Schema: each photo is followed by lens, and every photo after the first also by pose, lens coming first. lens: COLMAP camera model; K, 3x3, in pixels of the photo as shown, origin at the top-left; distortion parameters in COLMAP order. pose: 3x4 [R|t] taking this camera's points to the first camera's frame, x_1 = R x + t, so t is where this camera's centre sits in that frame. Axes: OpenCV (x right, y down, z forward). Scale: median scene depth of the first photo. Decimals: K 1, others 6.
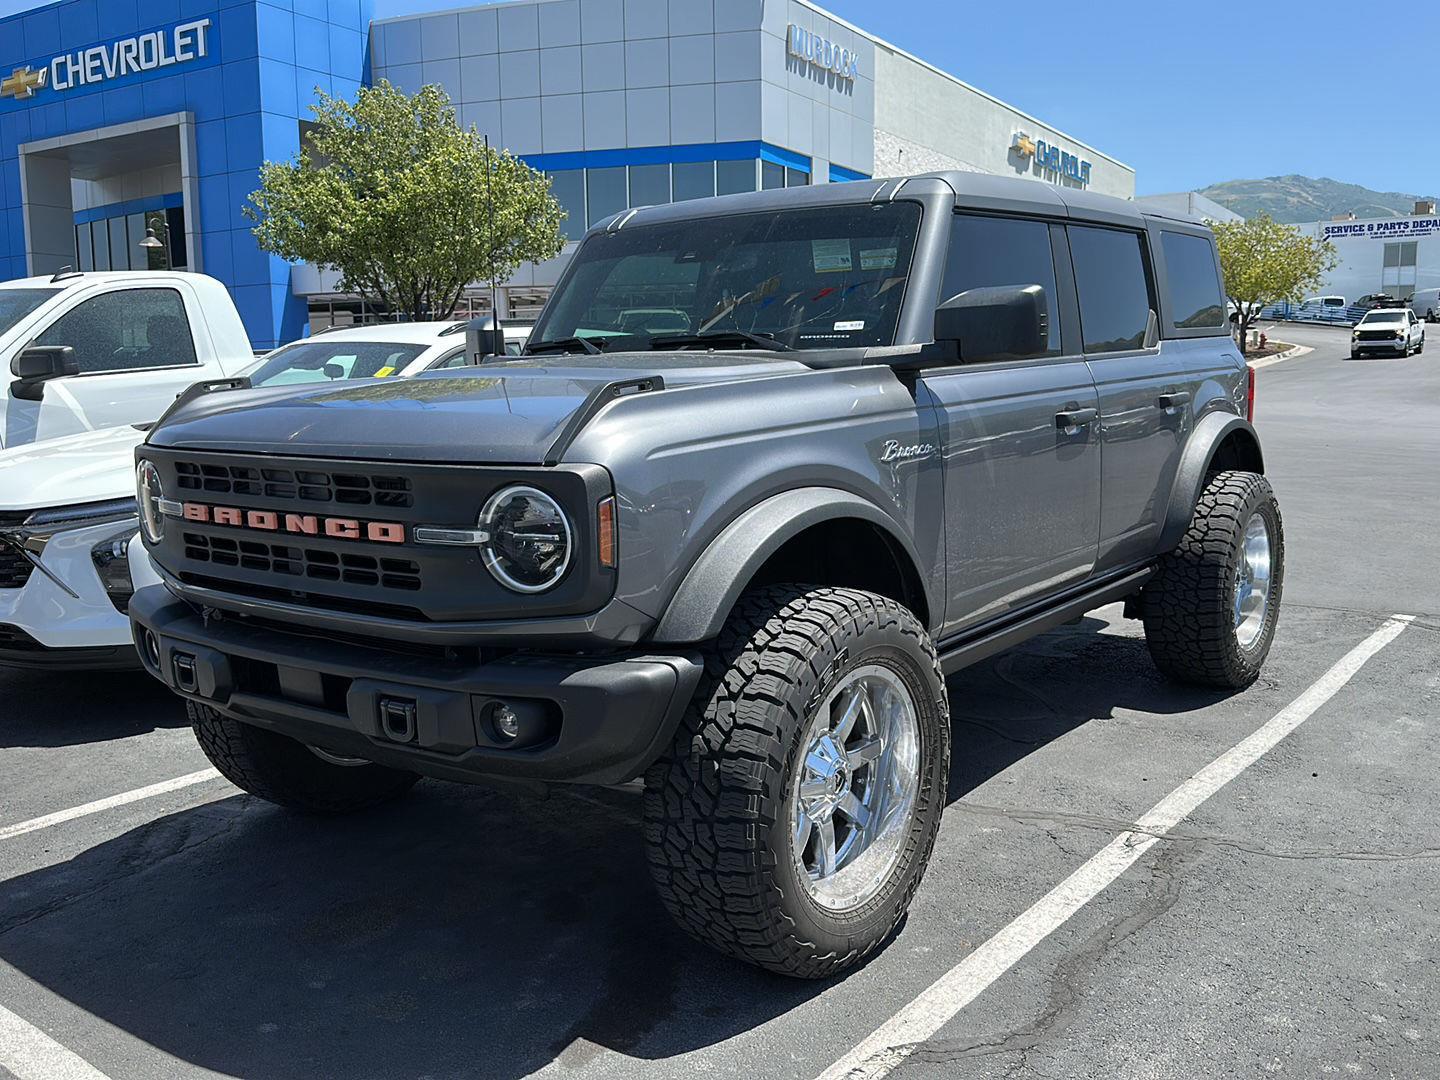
lens RADIAL K [[1289.1, 0, 717.1], [0, 1289.1, 539.0], [0, 0, 1]] dist [0.086556, -0.159432]
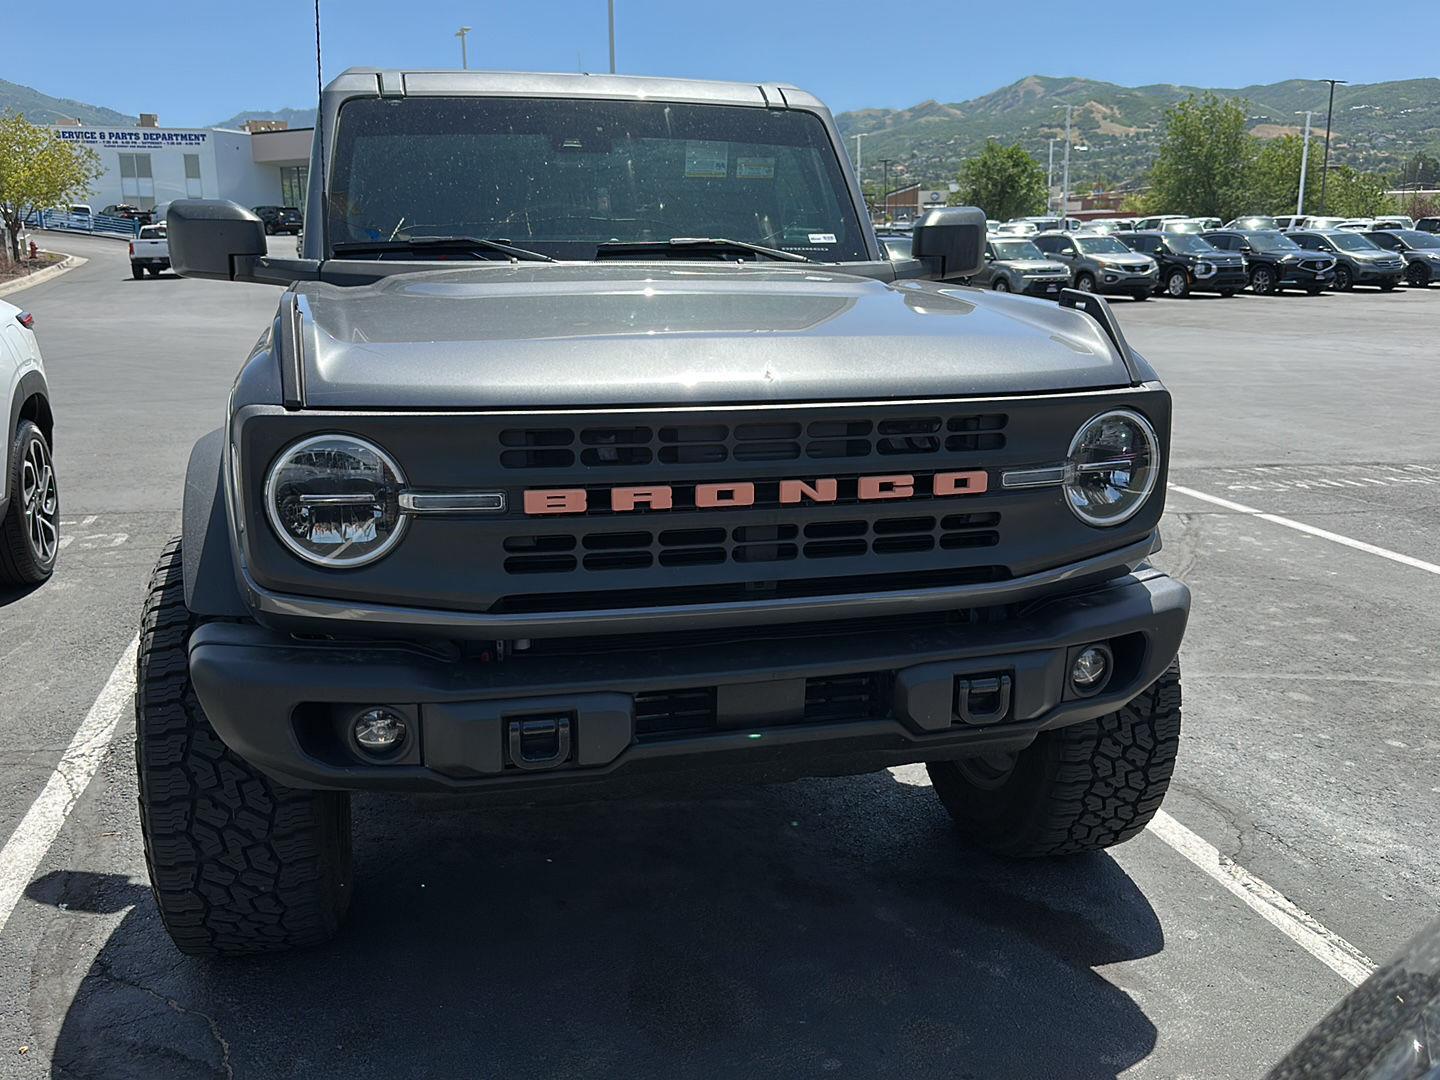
lens RADIAL K [[1289.1, 0, 723.0], [0, 1289.1, 546.9], [0, 0, 1]] dist [0.086556, -0.159432]
pose [[0.611398, -0.154530, 0.776088, -0.737376], [0.098333, 0.987982, 0.119255, -0.058023], [-0.785190, 0.003403, 0.619246, 0.448149]]
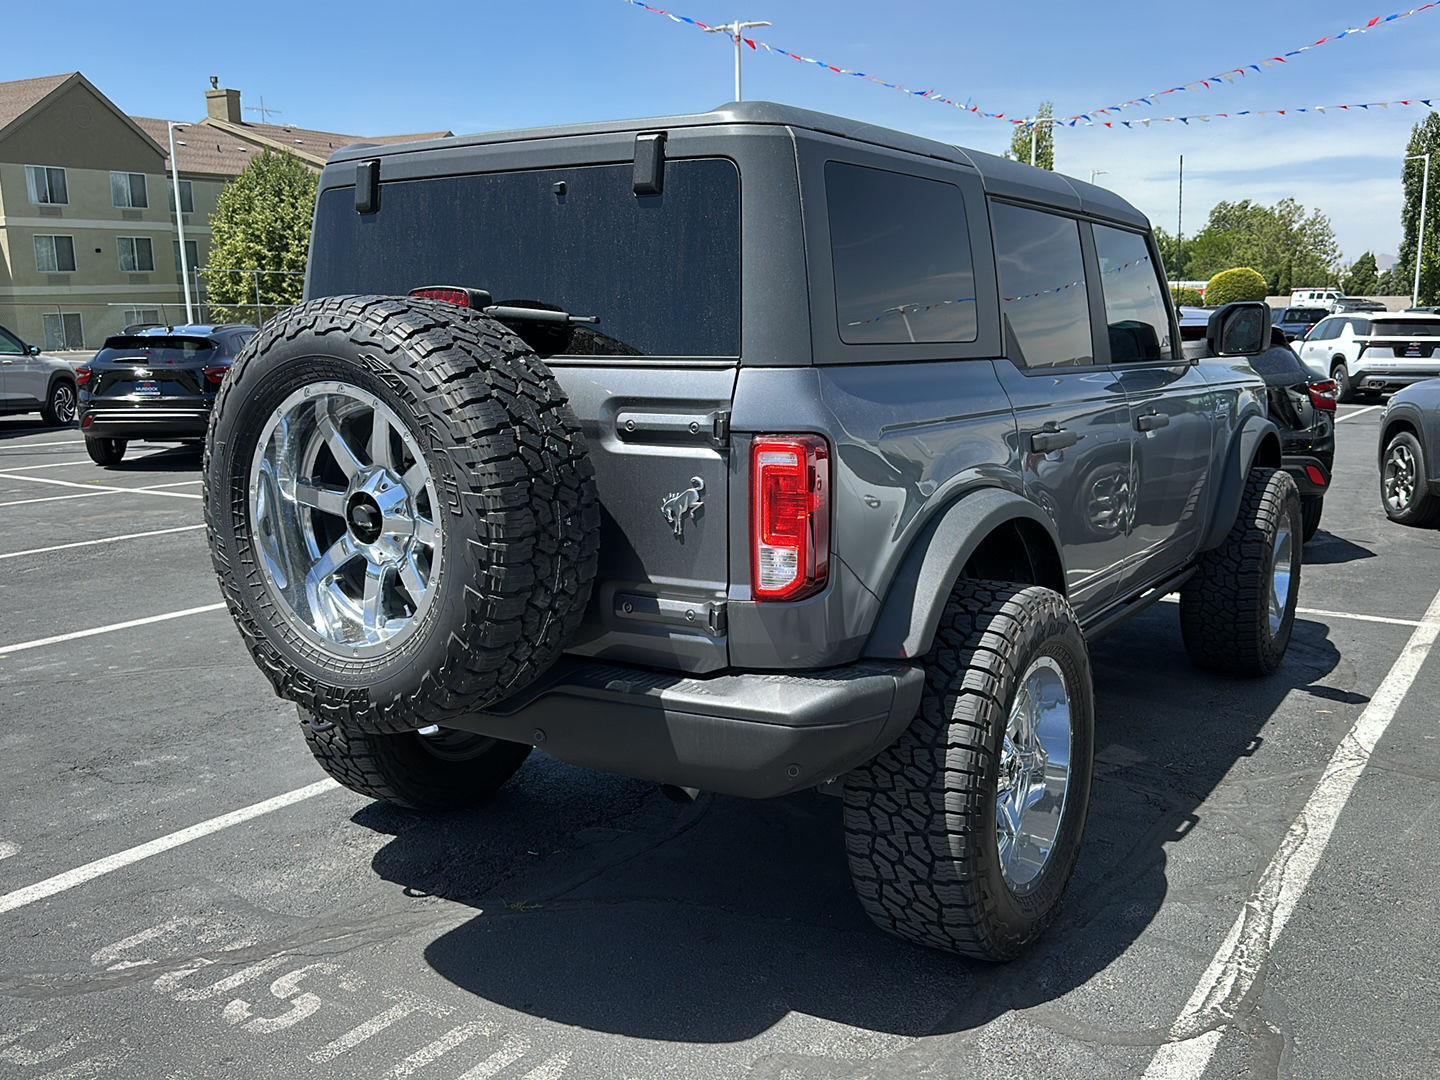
lens RADIAL K [[1289.1, 0, 731.1], [0, 1289.1, 553.3], [0, 0, 1]] dist [0.086556, -0.159432]
pose [[-0.995934, 0.043238, -0.079030, 0.393045], [0.016056, 0.948435, 0.316564, -0.401613], [0.088643, 0.314008, -0.945273, 2.524573]]
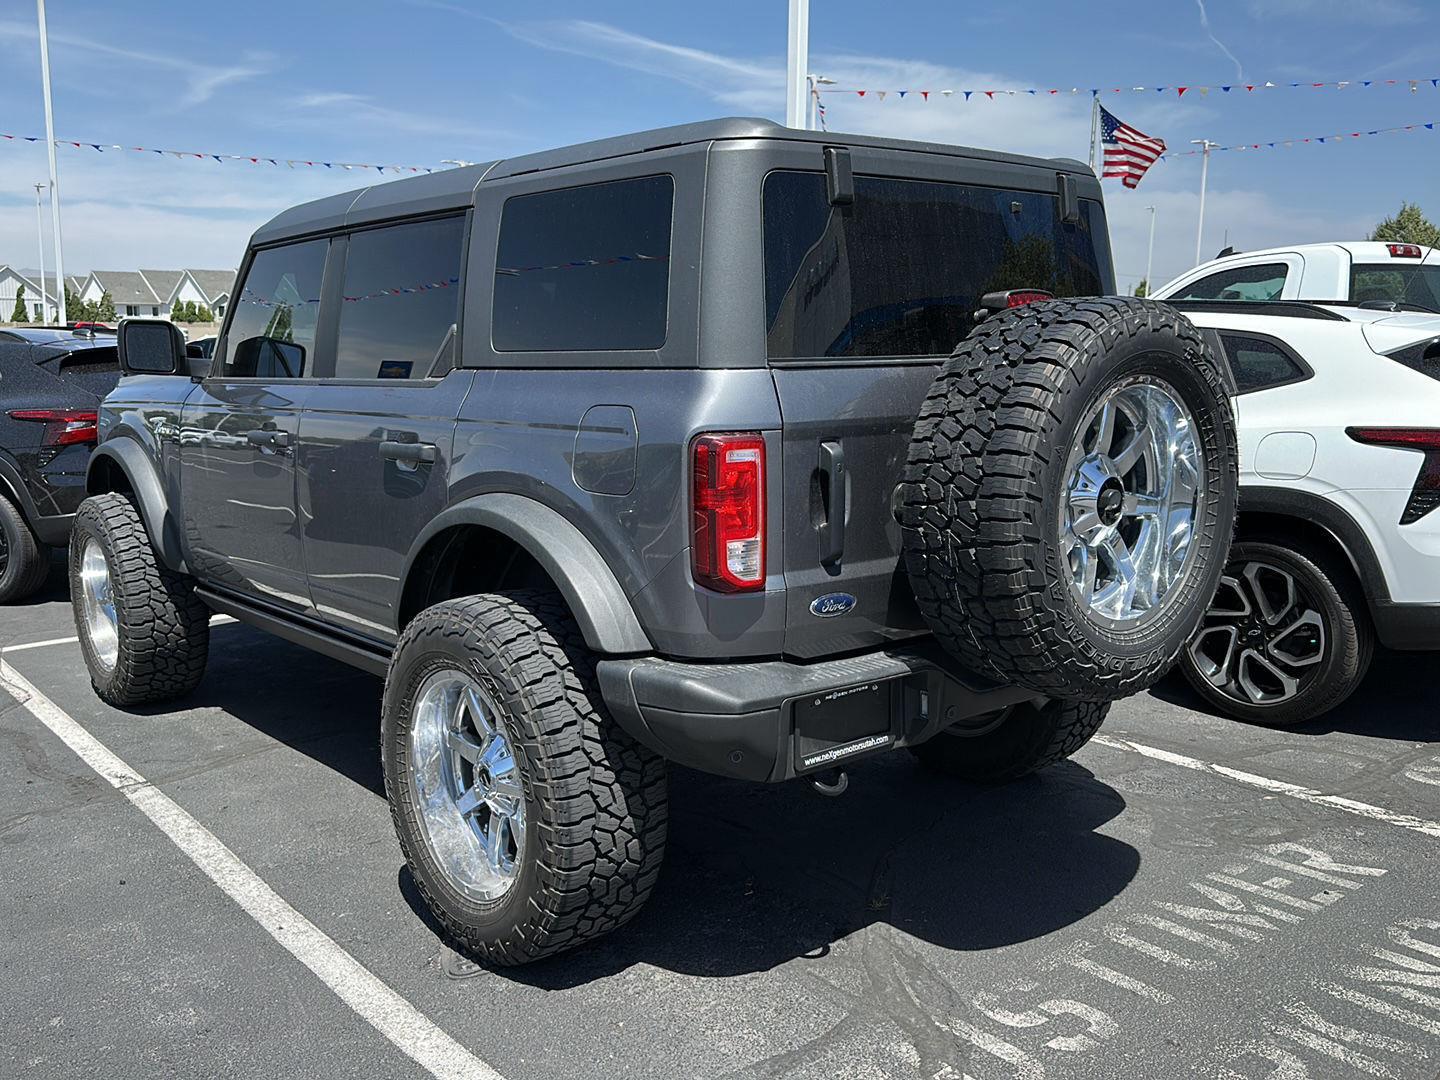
lens RADIAL K [[1289.1, 0, 719.4], [0, 1289.1, 542.6], [0, 0, 1]] dist [0.086556, -0.159432]
pose [[-0.208111, 0.179537, -0.961486, 1.344818], [-0.124008, 0.970234, 0.208011, -0.304341], [0.970212, 0.162522, -0.179652, 1.735774]]
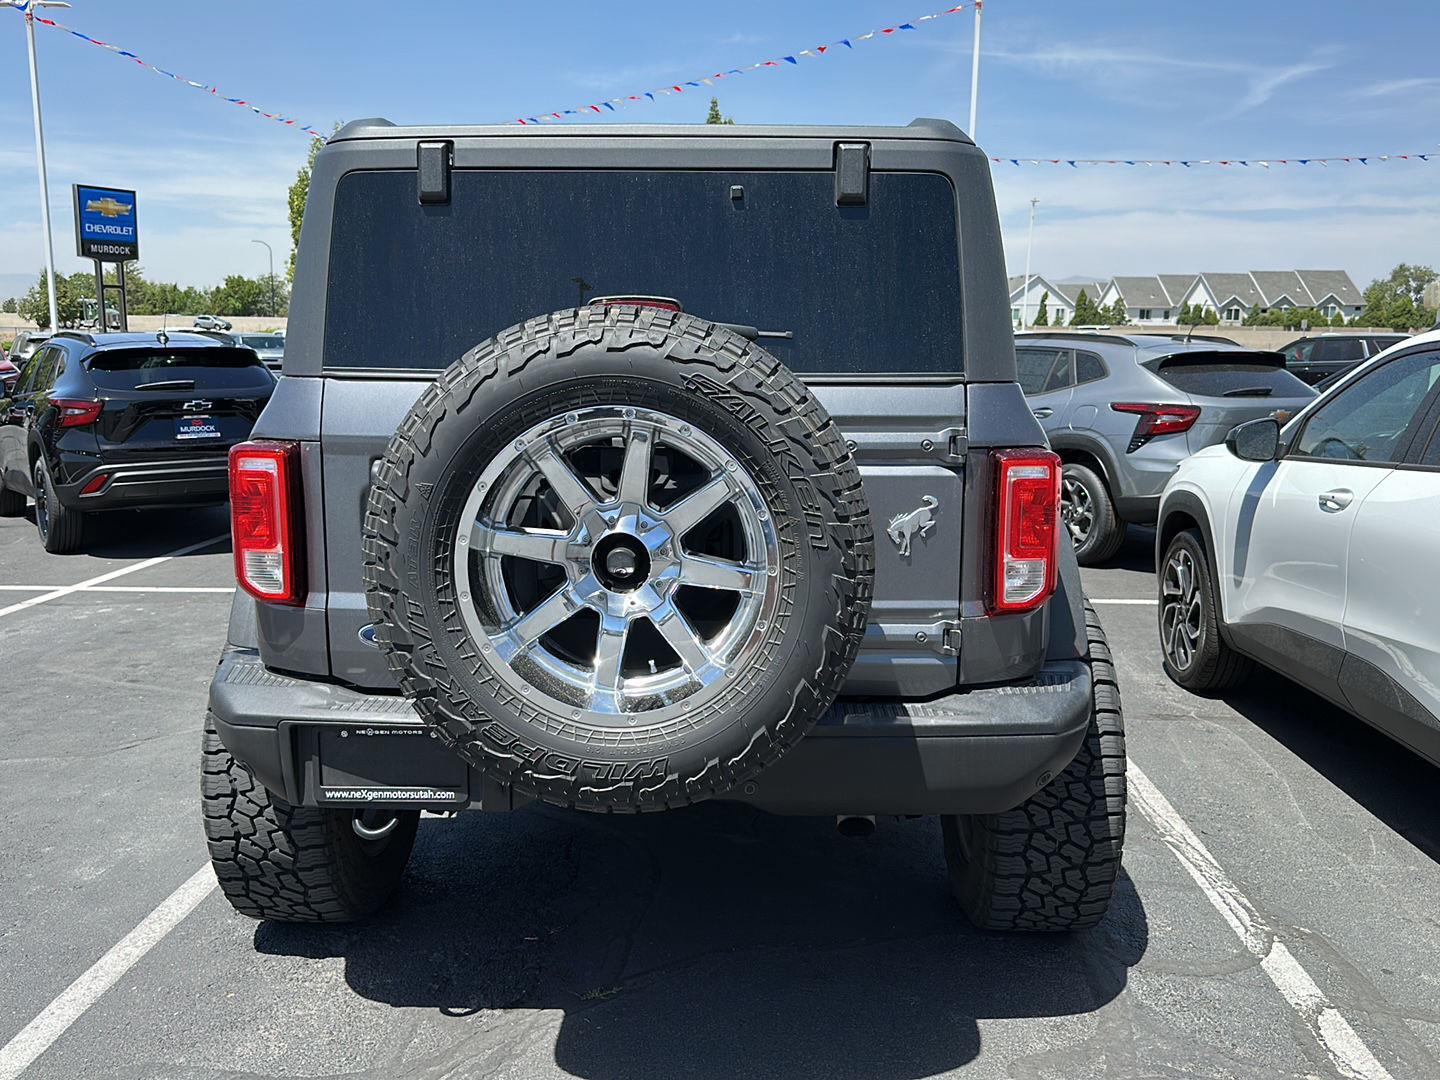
lens RADIAL K [[1289.1, 0, 725.3], [0, 1289.1, 551.6], [0, 0, 1]] dist [0.086556, -0.159432]
pose [[-0.813868, 0.111895, -0.570174, 0.847777], [-0.069015, 0.955720, 0.286069, -0.380232], [0.576937, 0.272173, -0.770108, 2.320268]]
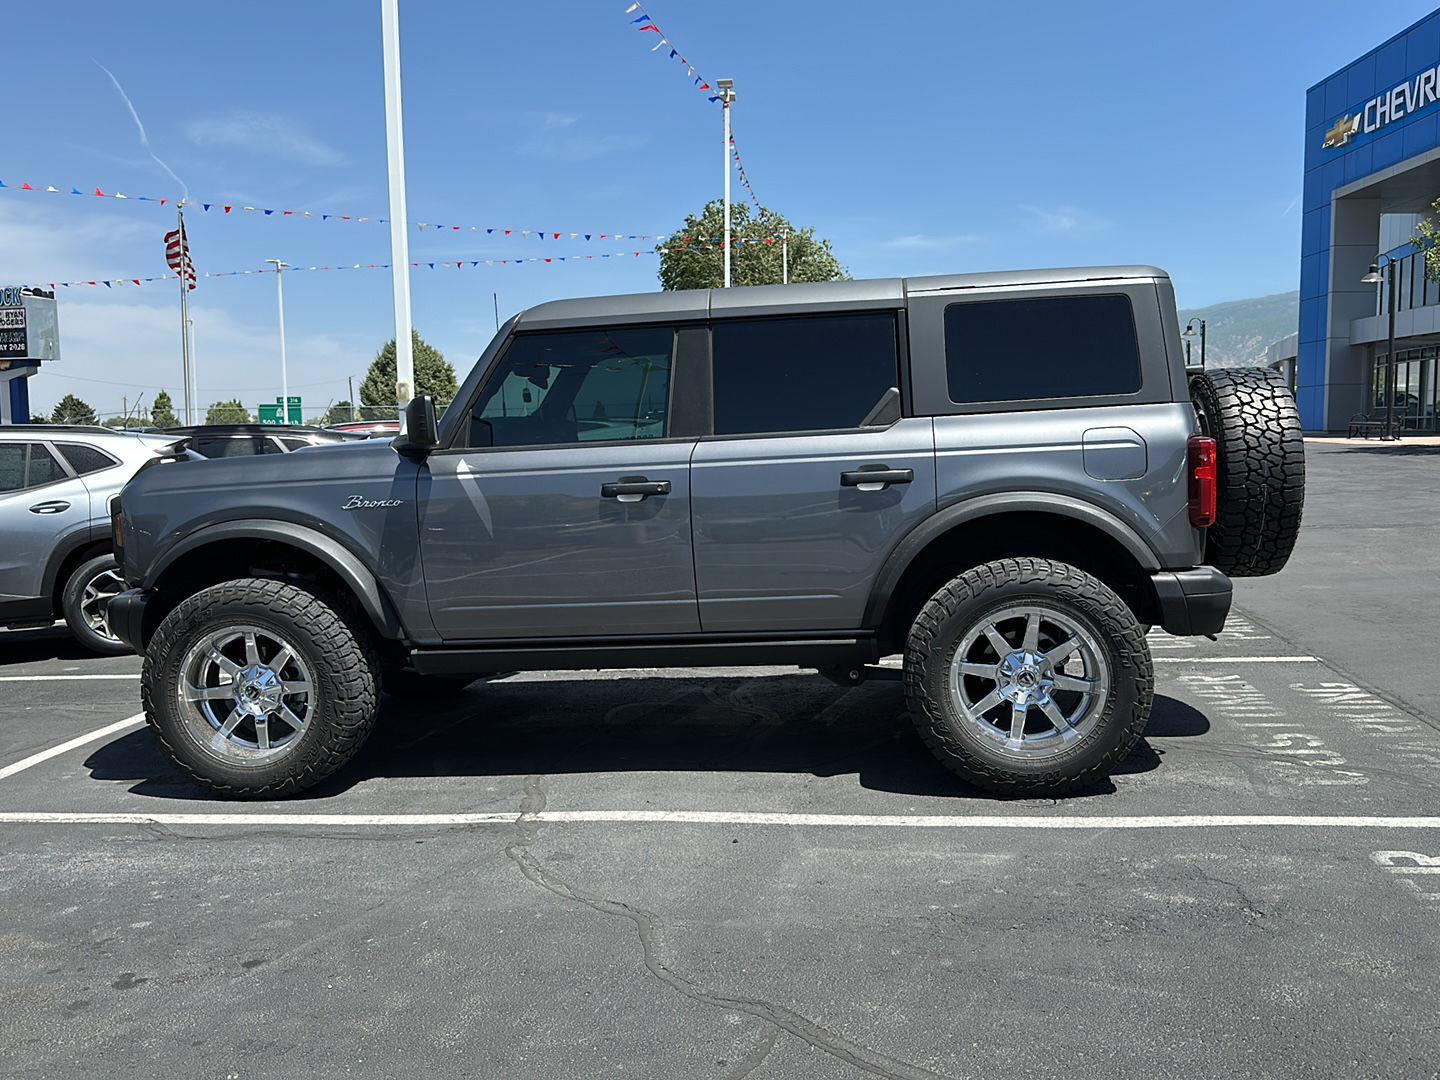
lens RADIAL K [[1289.1, 0, 721.0], [0, 1289.1, 534.2], [0, 0, 1]] dist [0.086556, -0.159432]
pose [[0.509767, 0.077839, -0.856784, 1.528604], [-0.097477, 0.994711, 0.032373, -0.111678], [0.854772, 0.067014, 0.514659, 0.512909]]
